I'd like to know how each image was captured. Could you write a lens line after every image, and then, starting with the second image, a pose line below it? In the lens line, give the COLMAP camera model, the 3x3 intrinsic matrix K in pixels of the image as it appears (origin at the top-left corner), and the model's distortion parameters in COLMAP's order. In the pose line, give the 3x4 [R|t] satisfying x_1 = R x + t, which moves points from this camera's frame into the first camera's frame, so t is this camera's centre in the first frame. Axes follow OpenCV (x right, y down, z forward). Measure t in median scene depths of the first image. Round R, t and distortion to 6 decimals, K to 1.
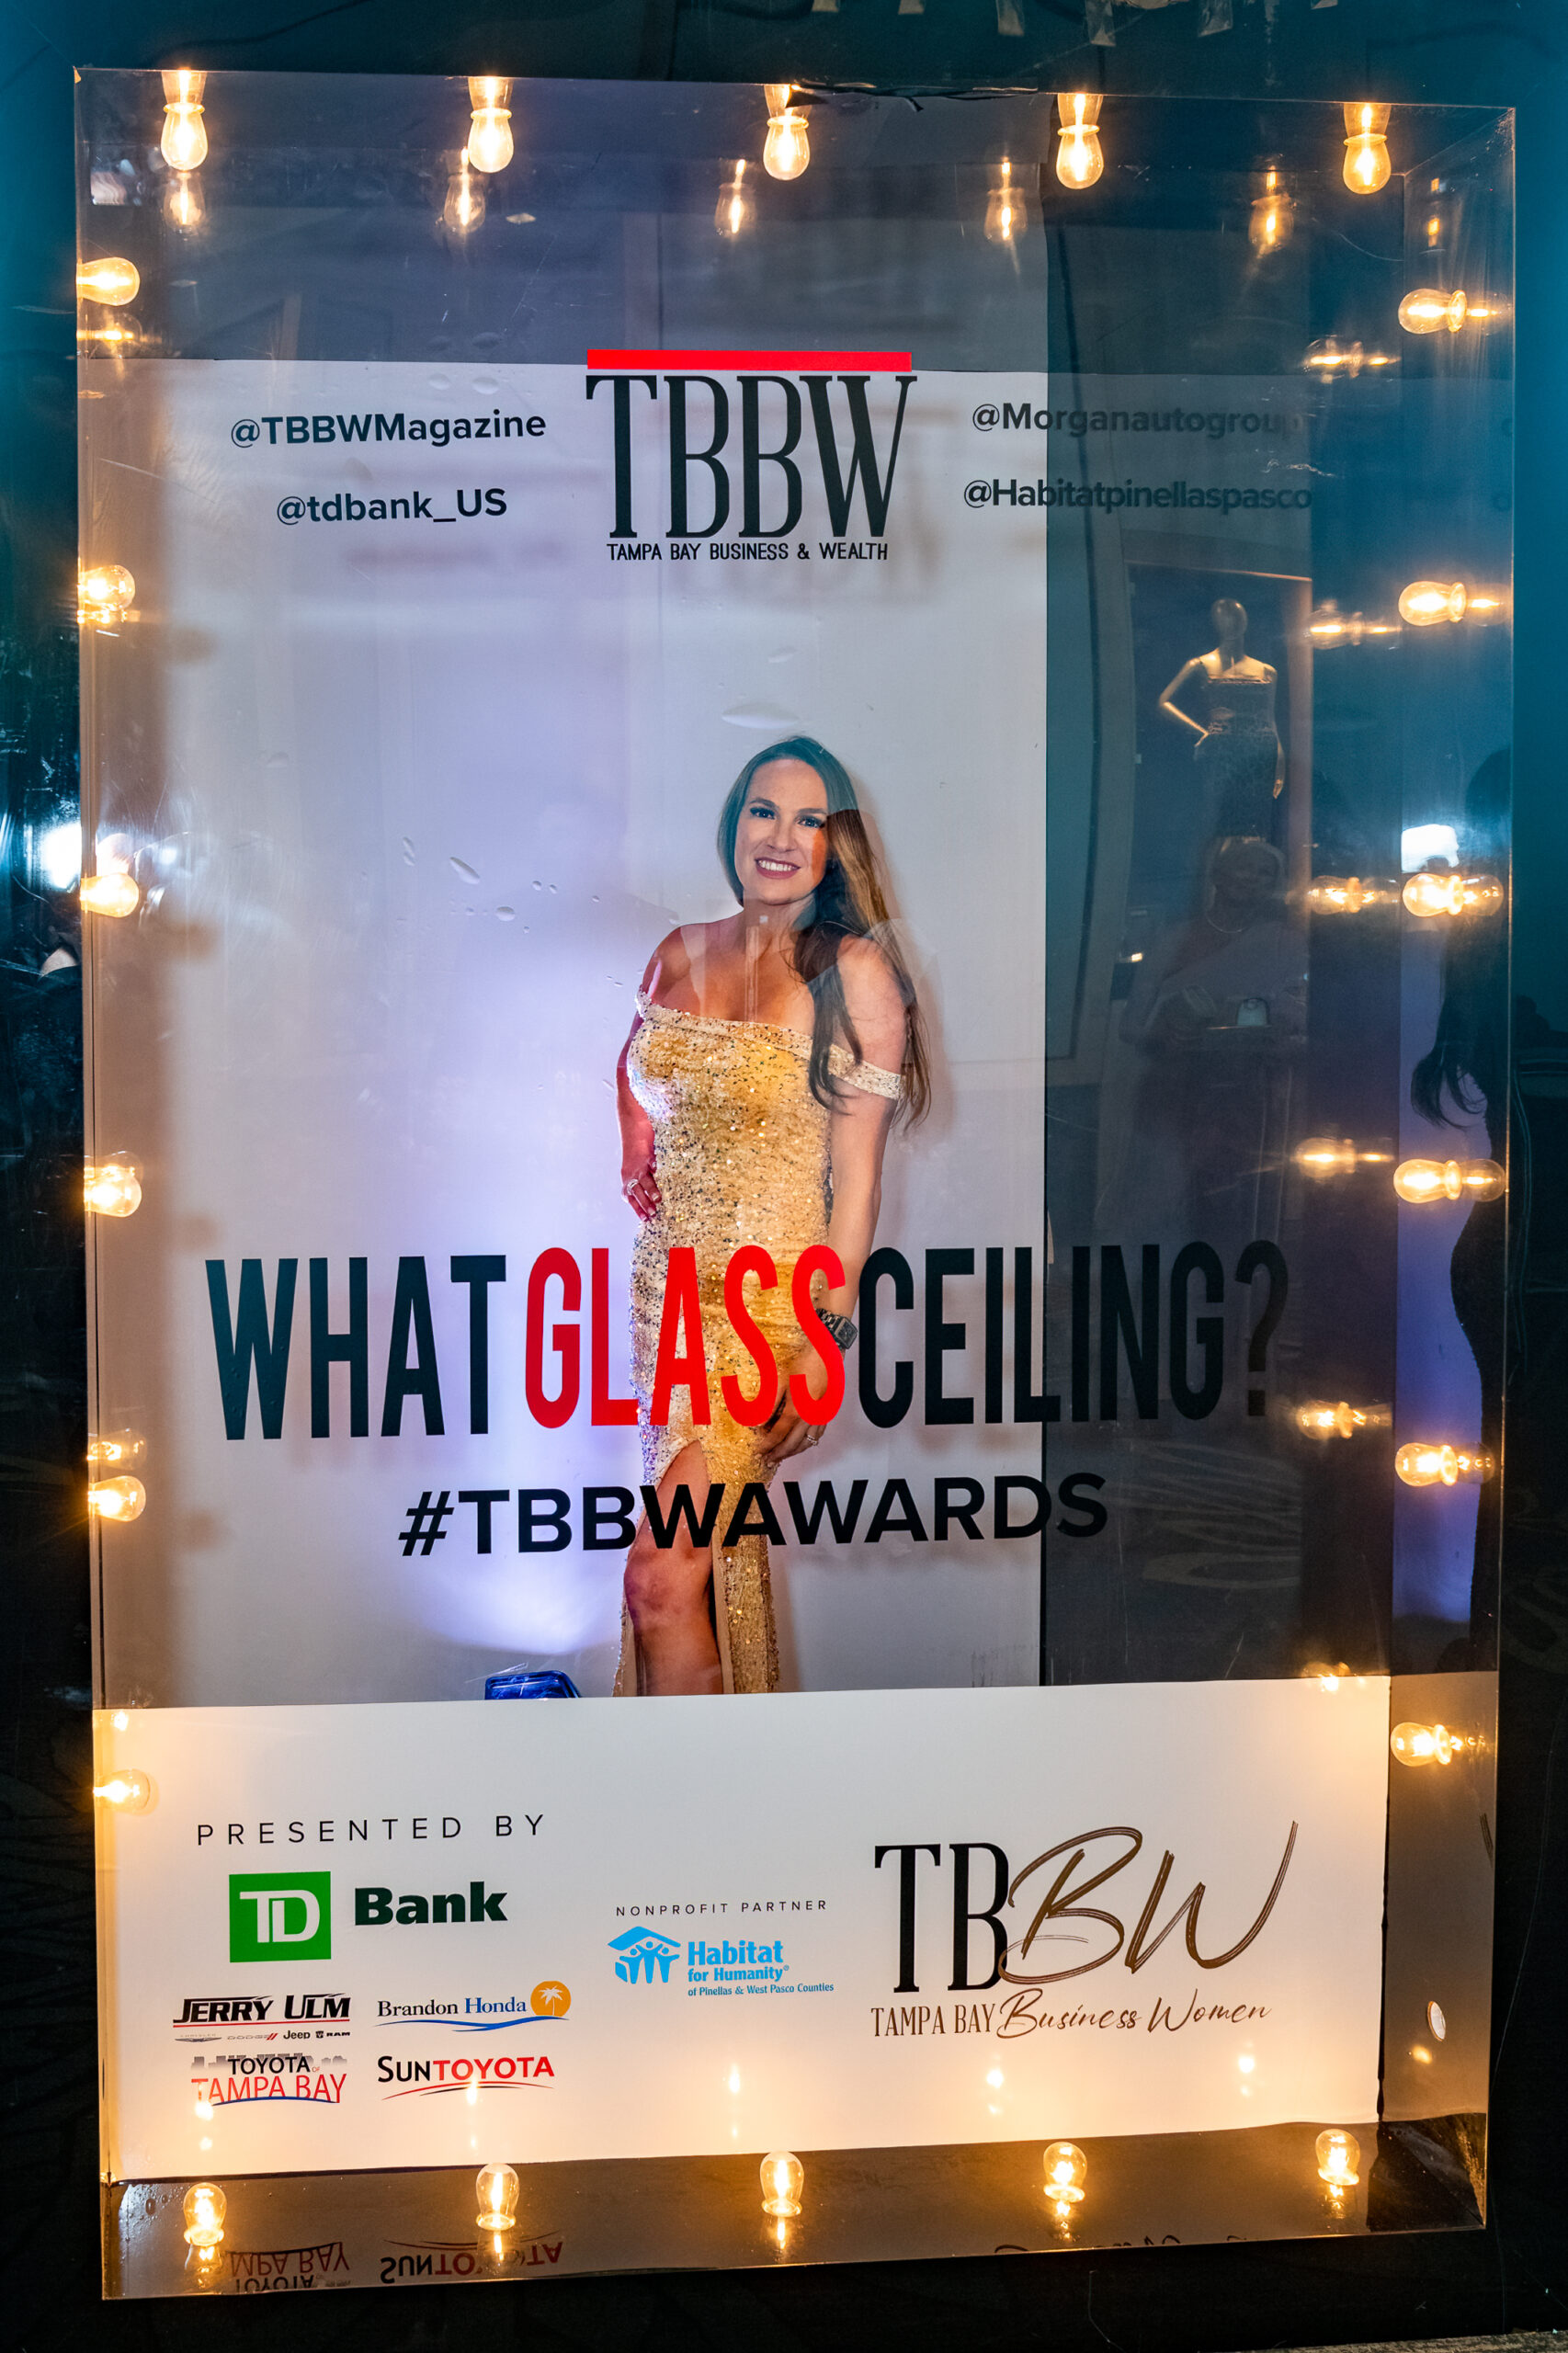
lens RADIAL K [[2107.9, 0, 780.8], [0, 2107.9, 1162.1], [0, 0, 1]] dist [-0.068192, 0.008840]
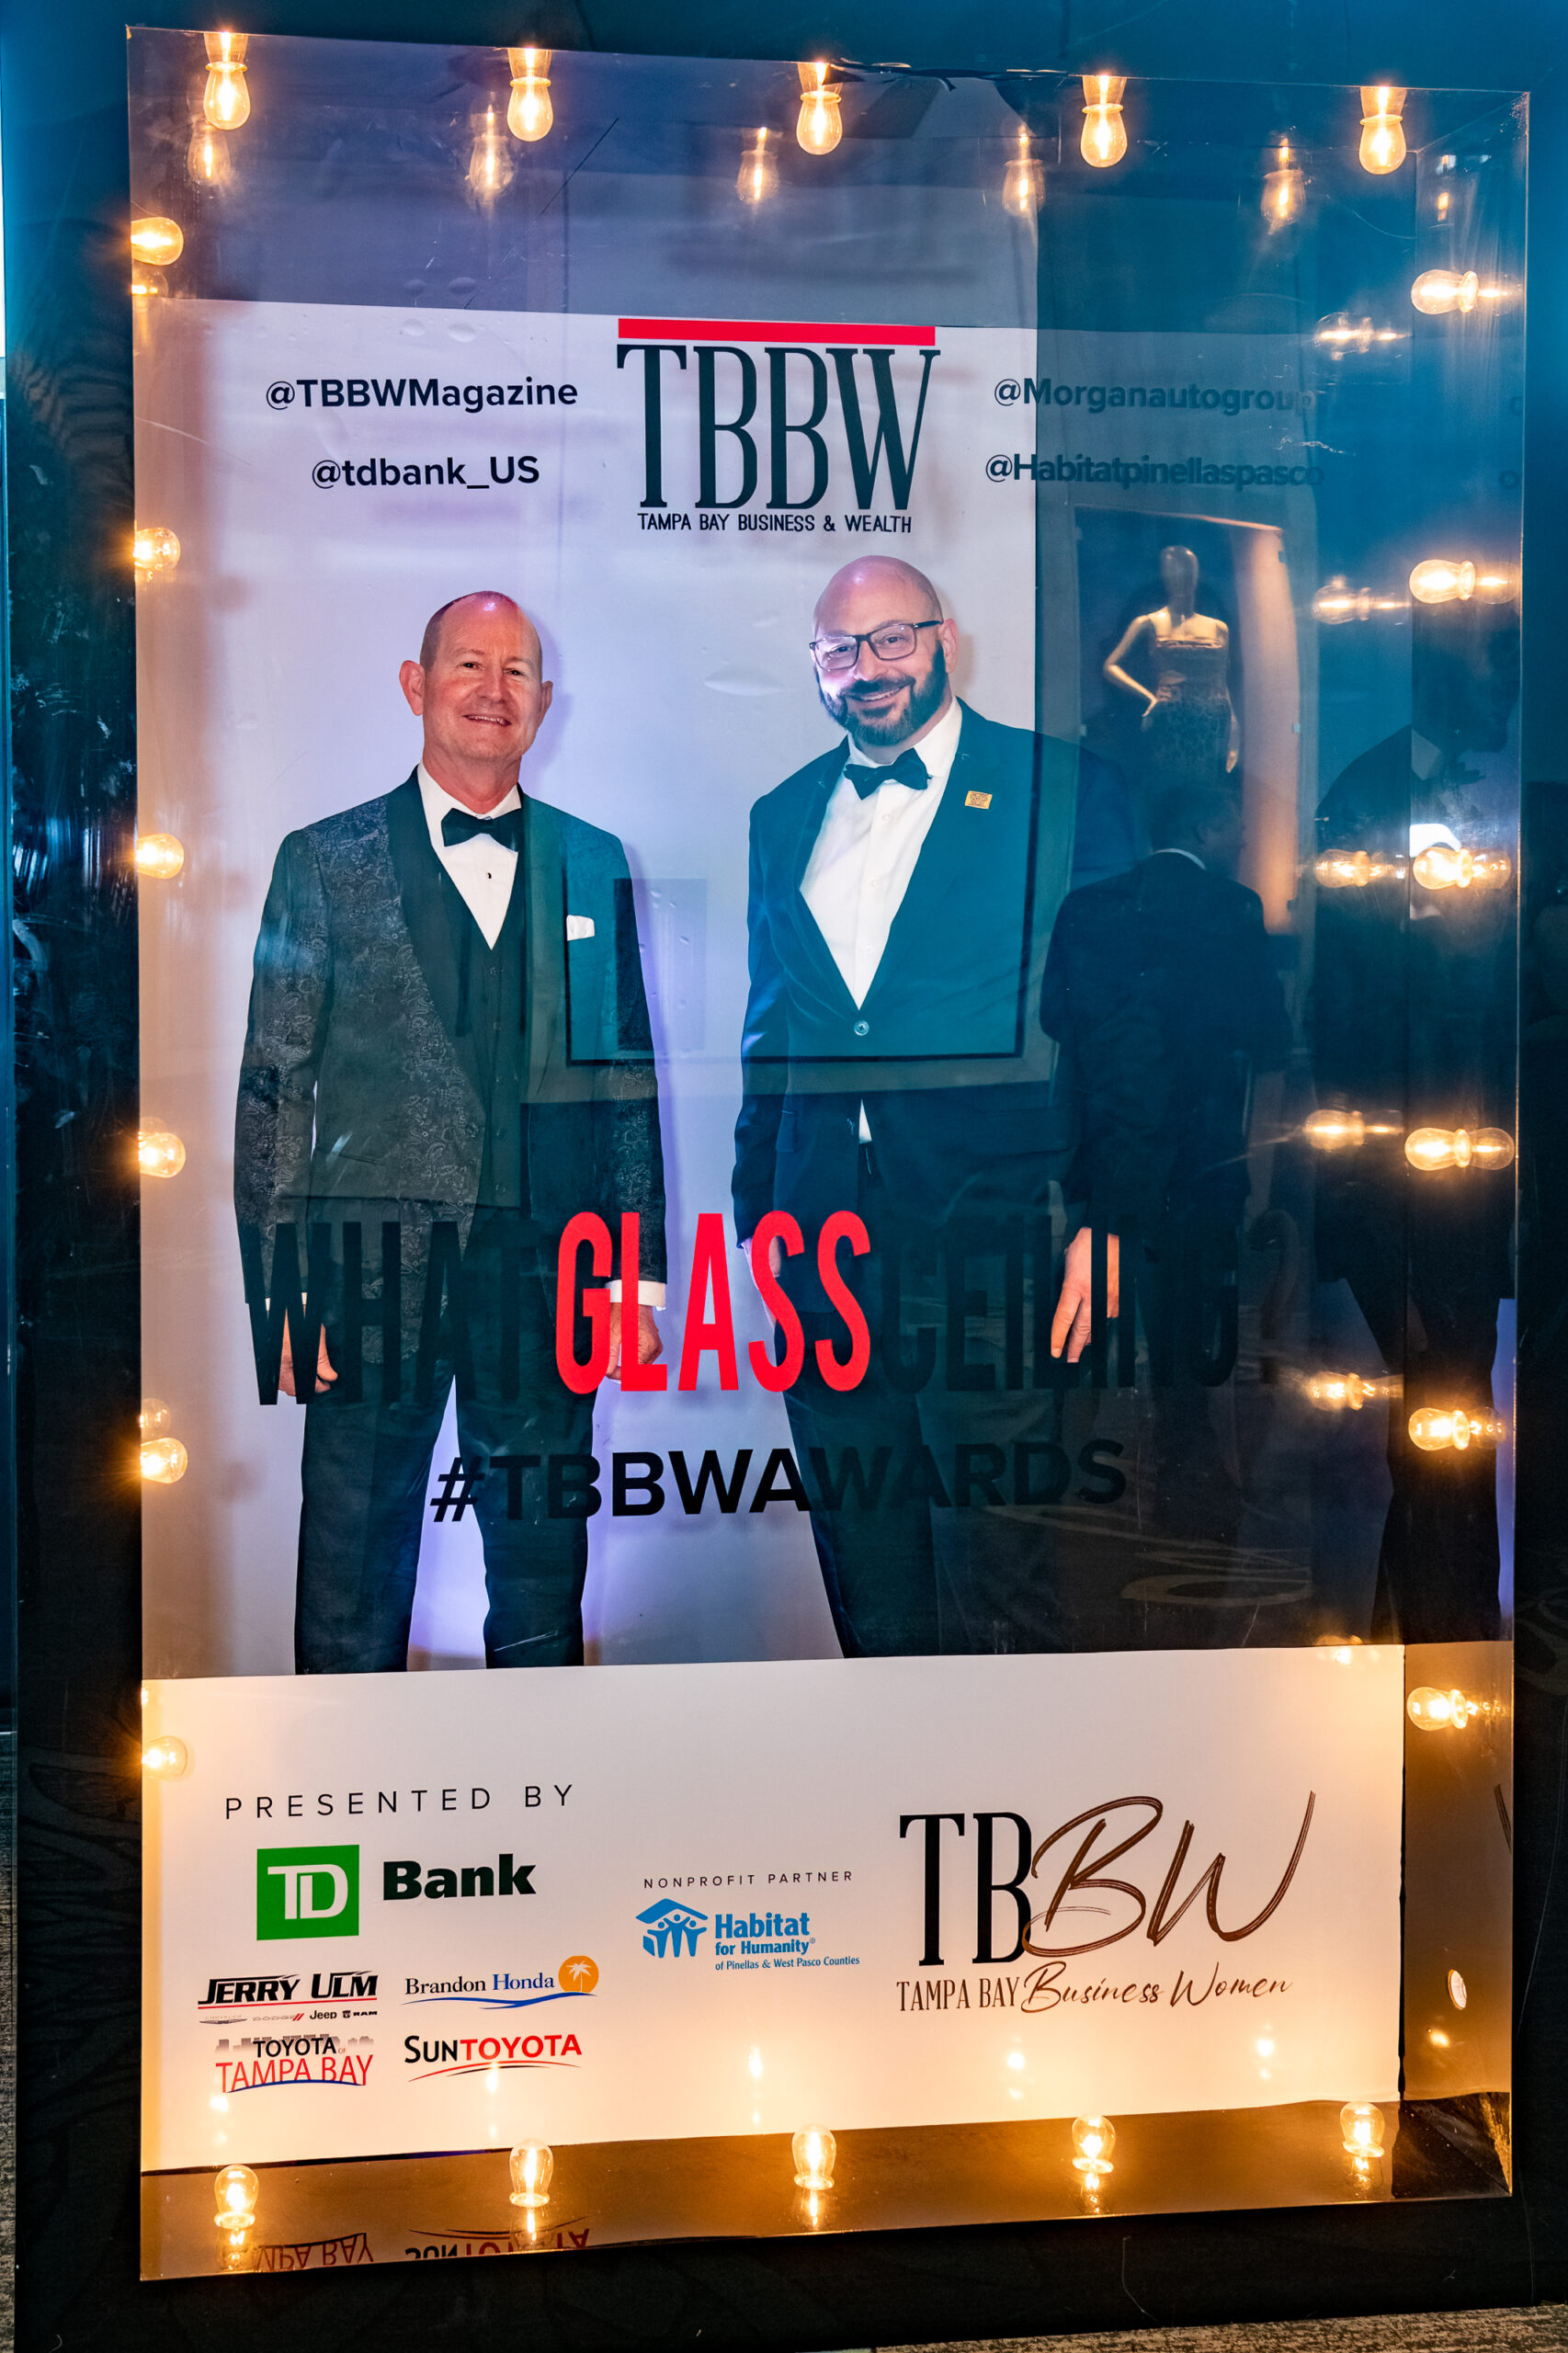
lens RADIAL K [[2527.8, 0, 779.0], [0, 2527.8, 1166.4], [0, 0, 1]] dist [-0.014739, 0.000000]
pose [[0.997700, -0.000700, 0.067783, -0.095601], [0.001722, 0.999886, -0.015013, 0.036014], [-0.067764, 0.015095, 0.997587, -0.205527]]
